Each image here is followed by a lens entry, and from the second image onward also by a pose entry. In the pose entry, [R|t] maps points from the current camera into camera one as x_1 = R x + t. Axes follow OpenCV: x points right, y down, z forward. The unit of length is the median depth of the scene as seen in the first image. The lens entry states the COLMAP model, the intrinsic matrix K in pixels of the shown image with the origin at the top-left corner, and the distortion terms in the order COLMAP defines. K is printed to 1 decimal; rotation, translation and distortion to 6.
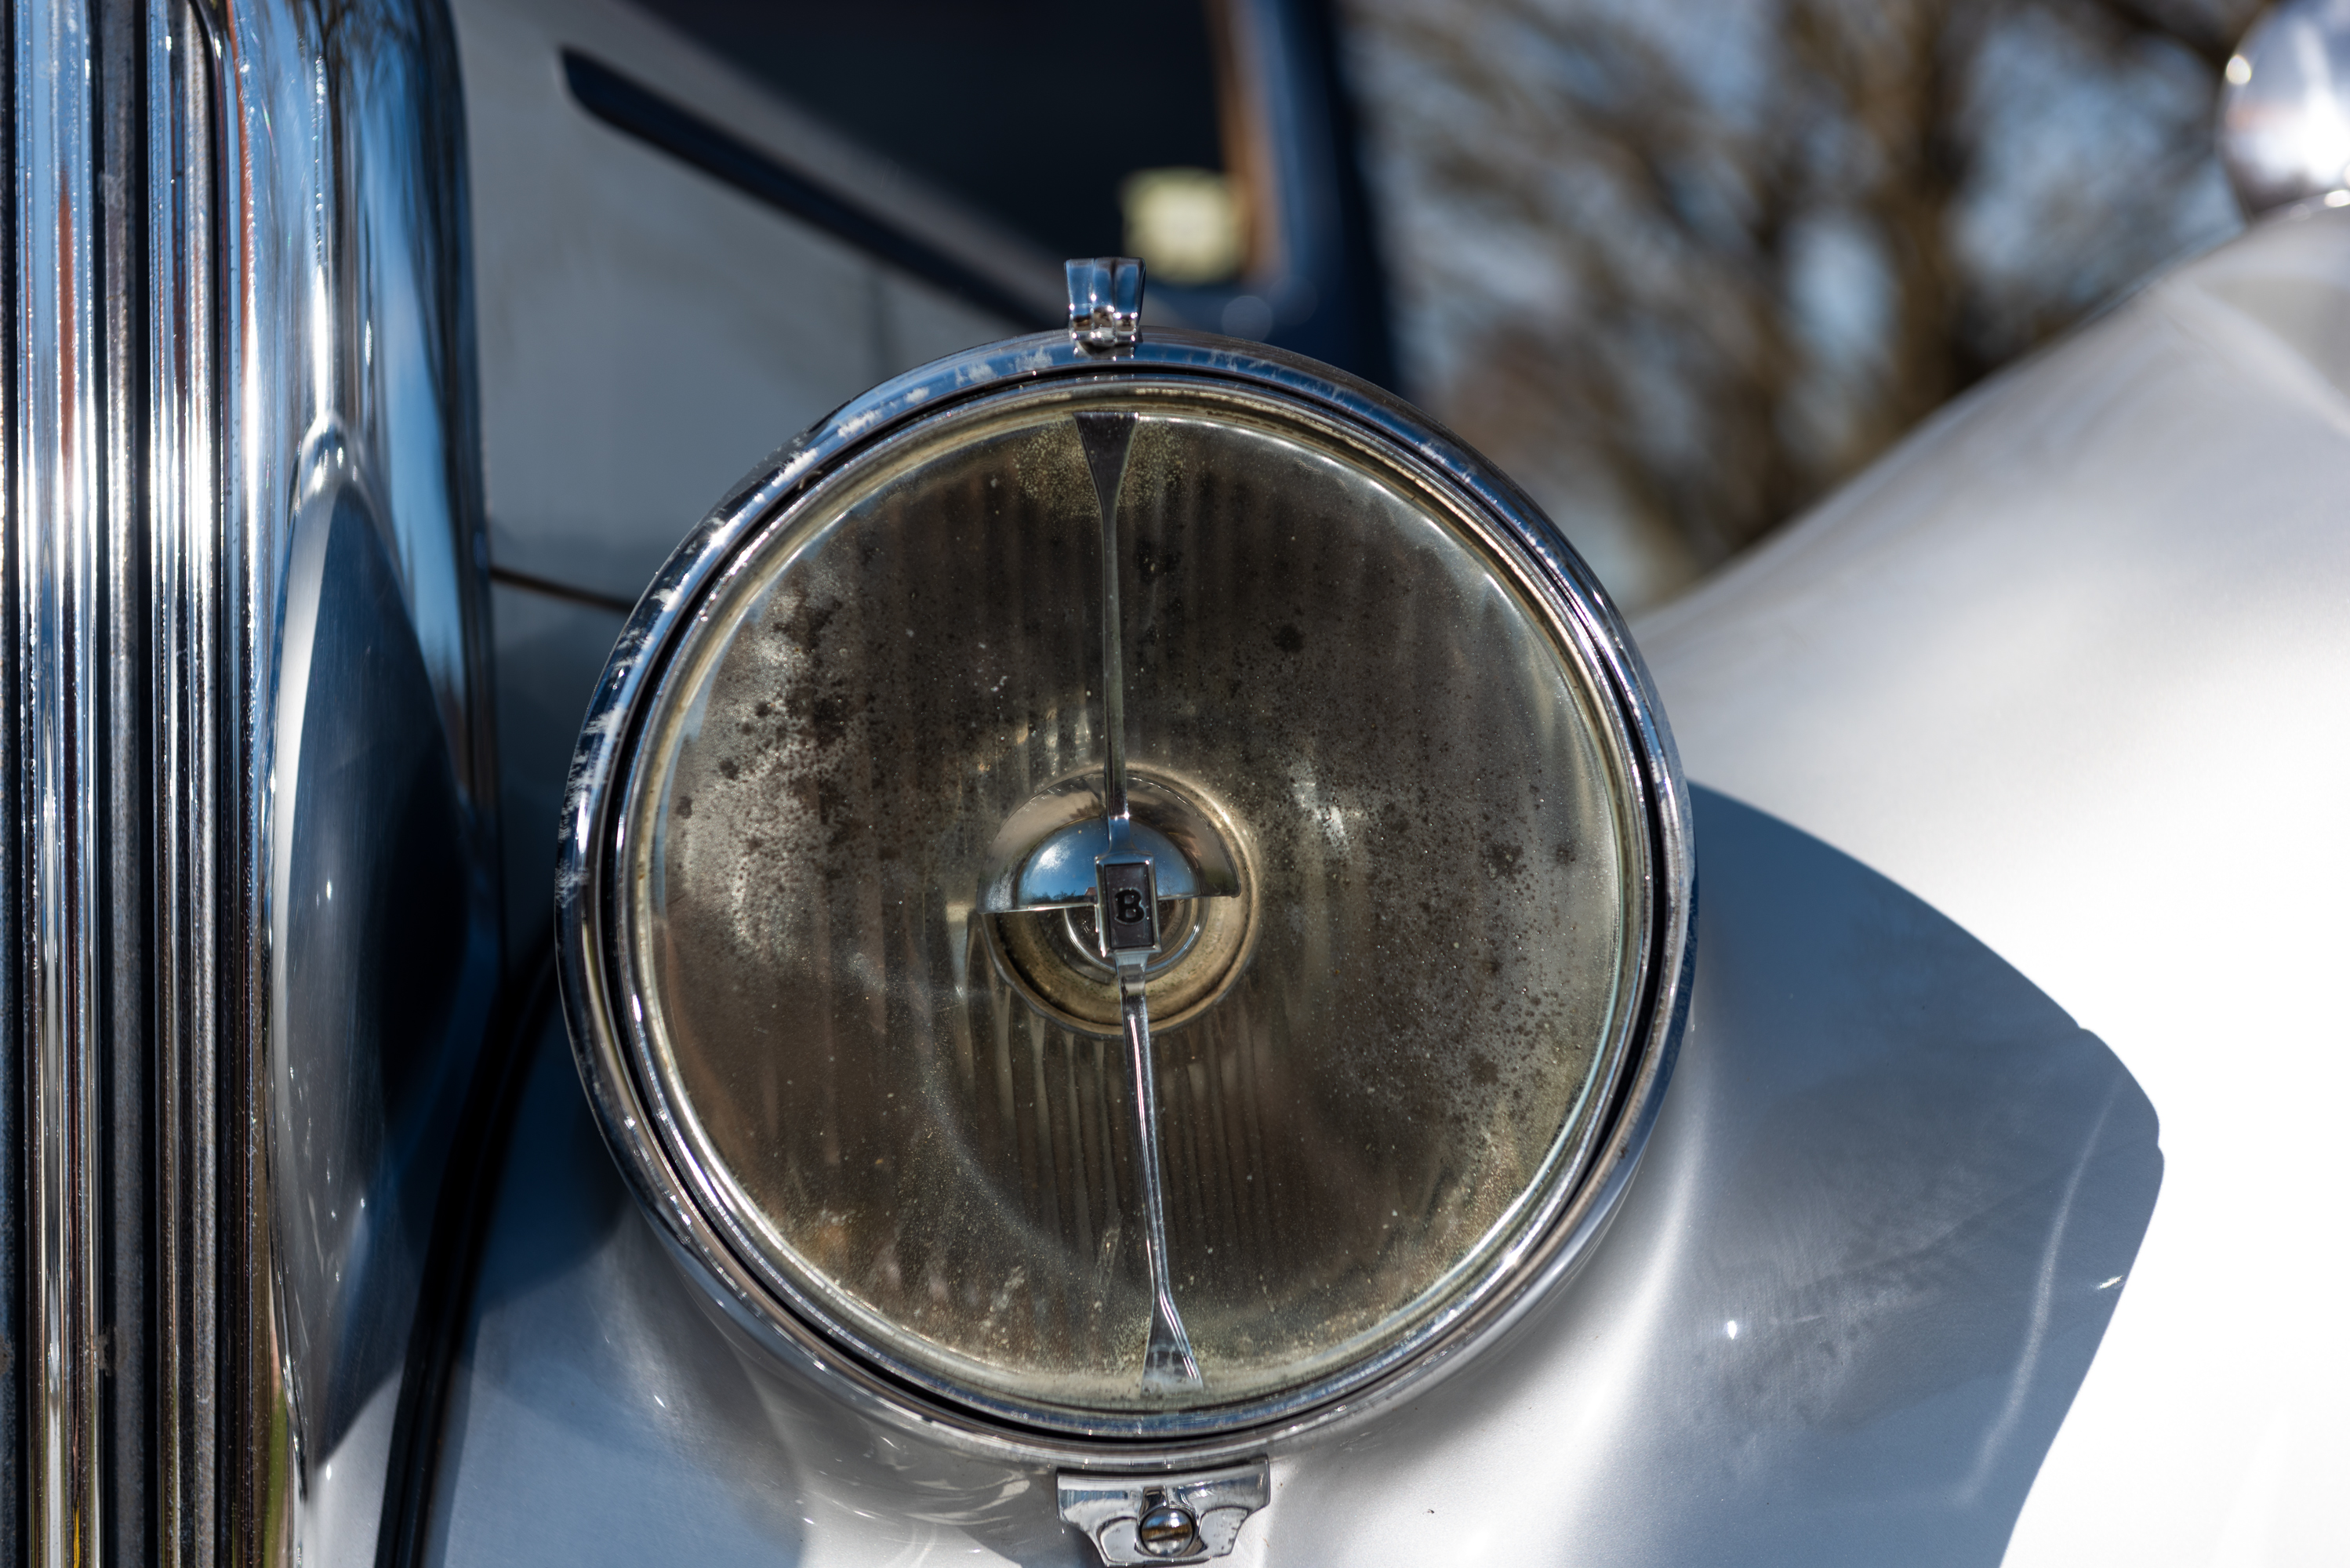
lens RADIAL K [[4720.3, 0, 1175.0], [0, 4720.3, 784.0], [0, 0, 1]] dist [0.047216, -0.294842]
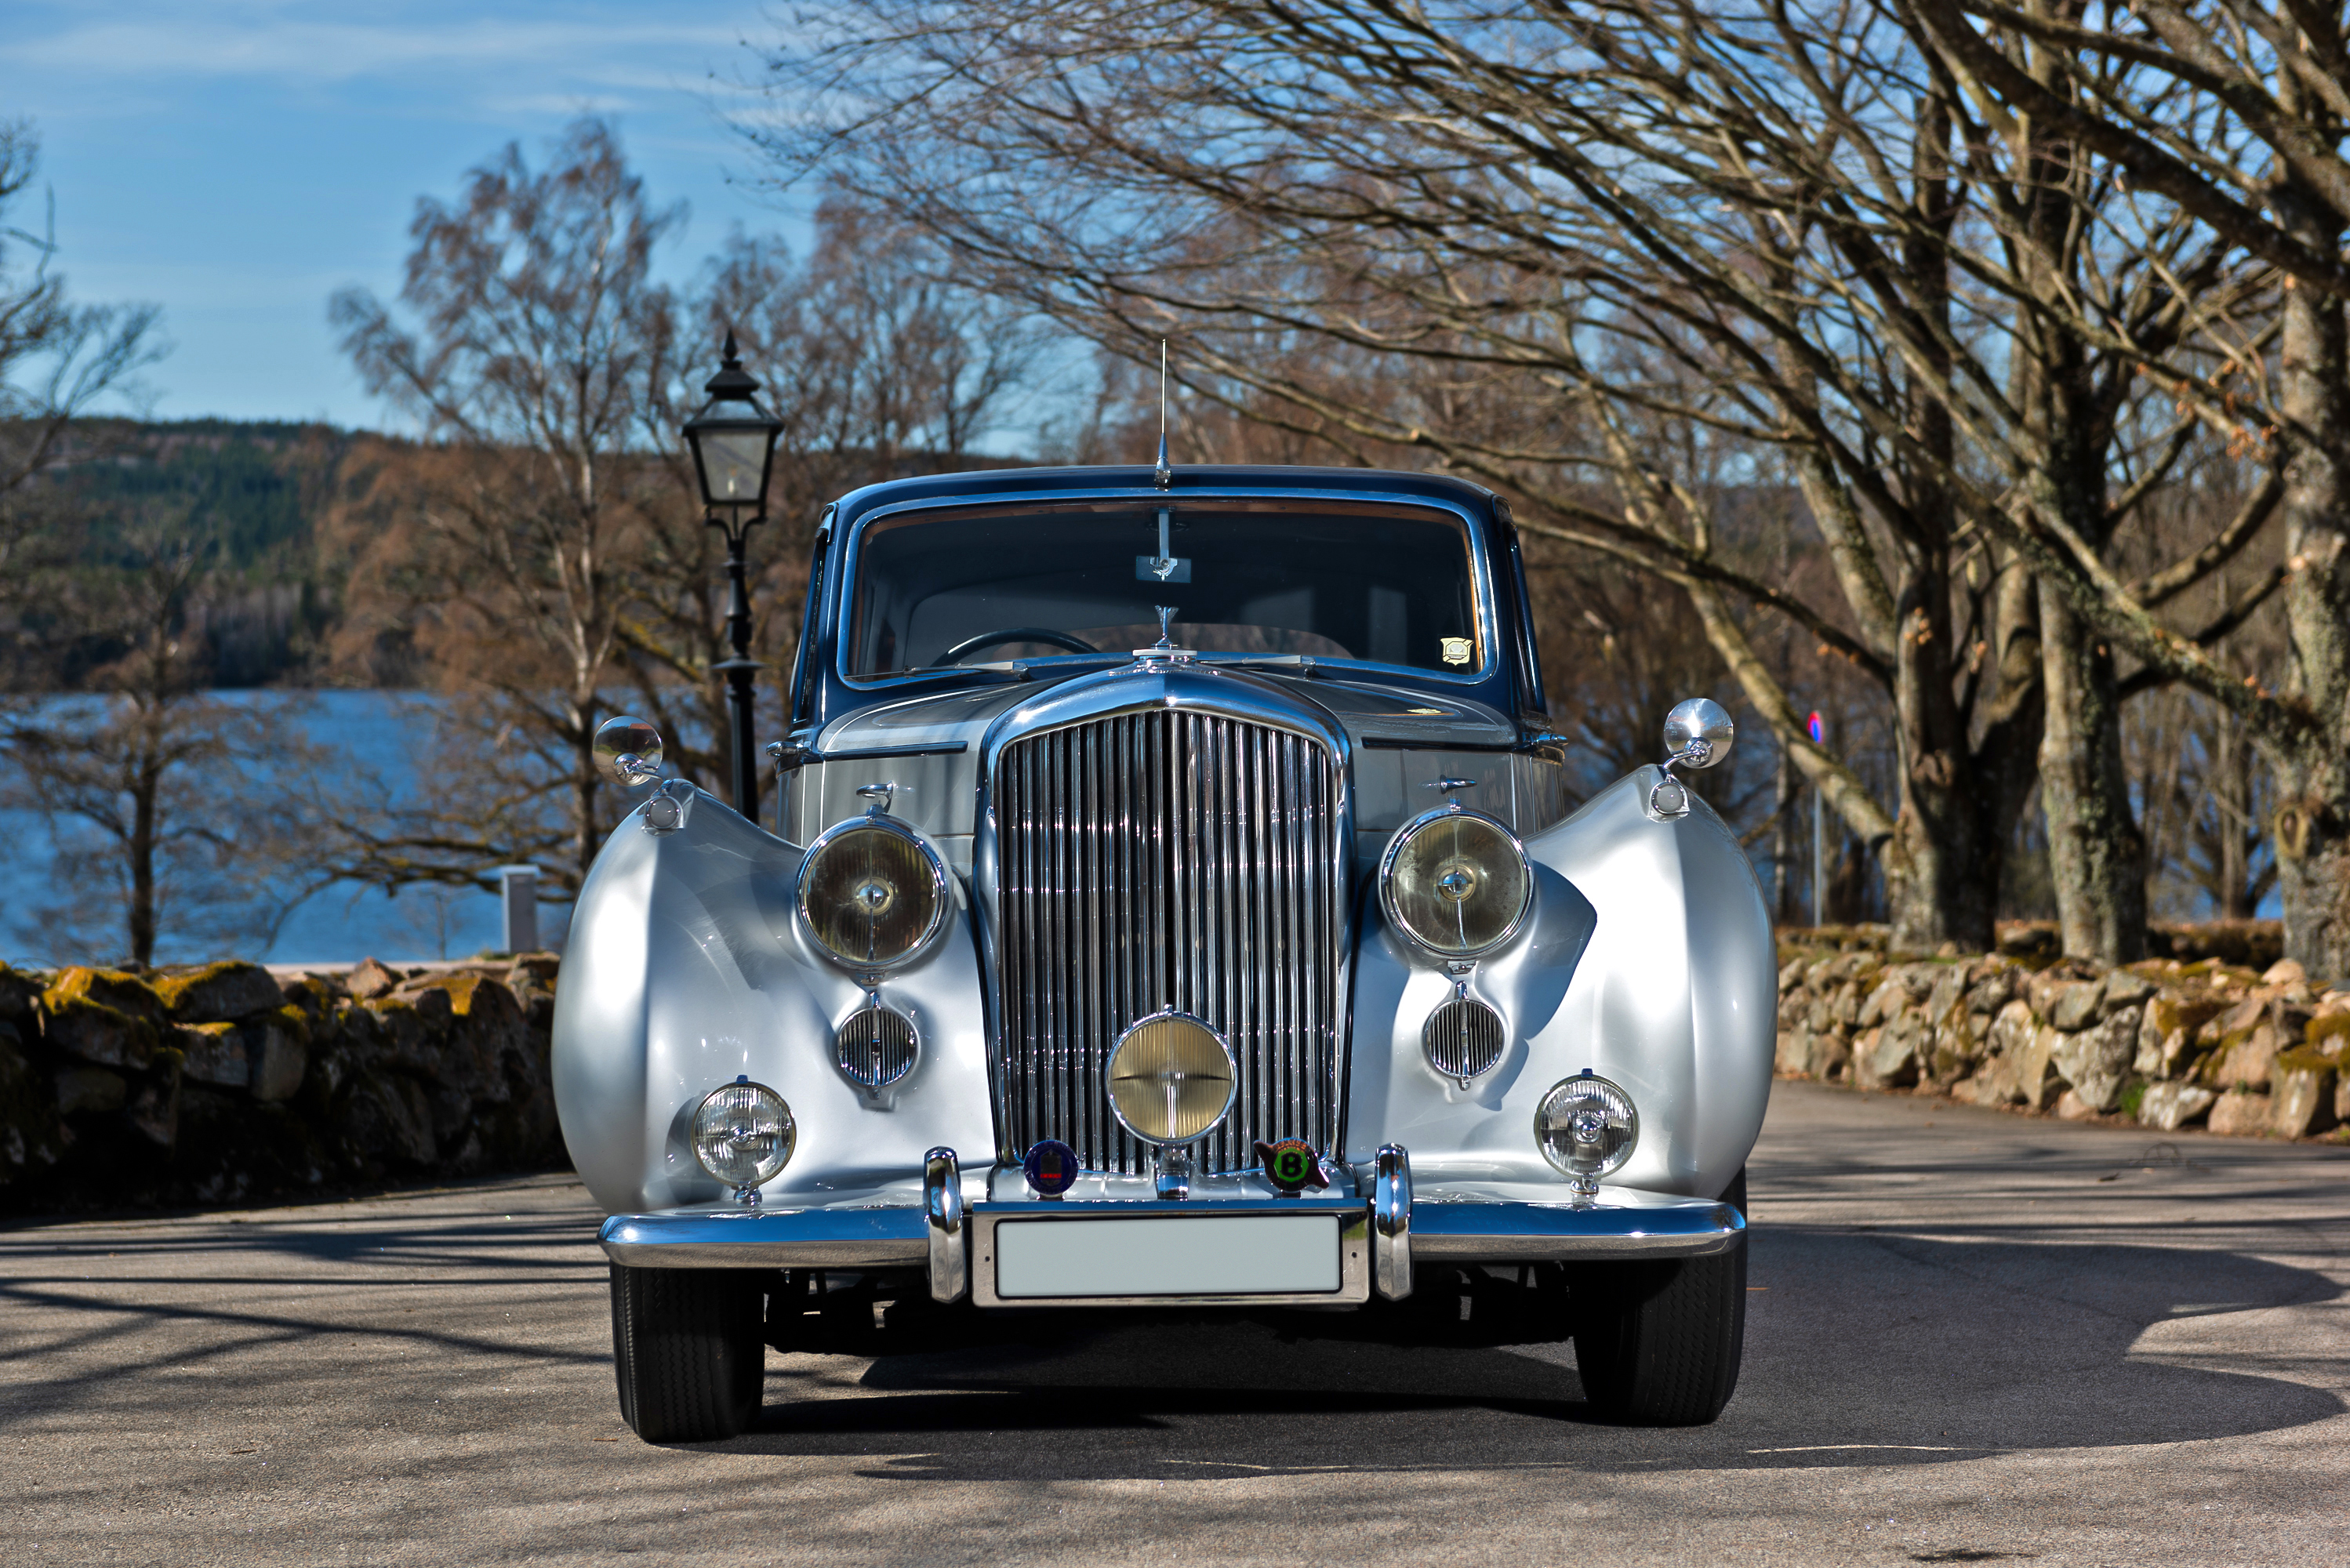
lens RADIAL K [[4720.3, 0, 1175.0], [0, 4720.3, 784.0], [0, 0, 1]] dist [0.047216, -0.294842]
pose [[0.998665, 0.009765, -0.050720, -0.078899], [-0.007943, 0.999320, 0.036005, -0.397487], [0.051038, -0.035554, 0.998064, -6.444324]]
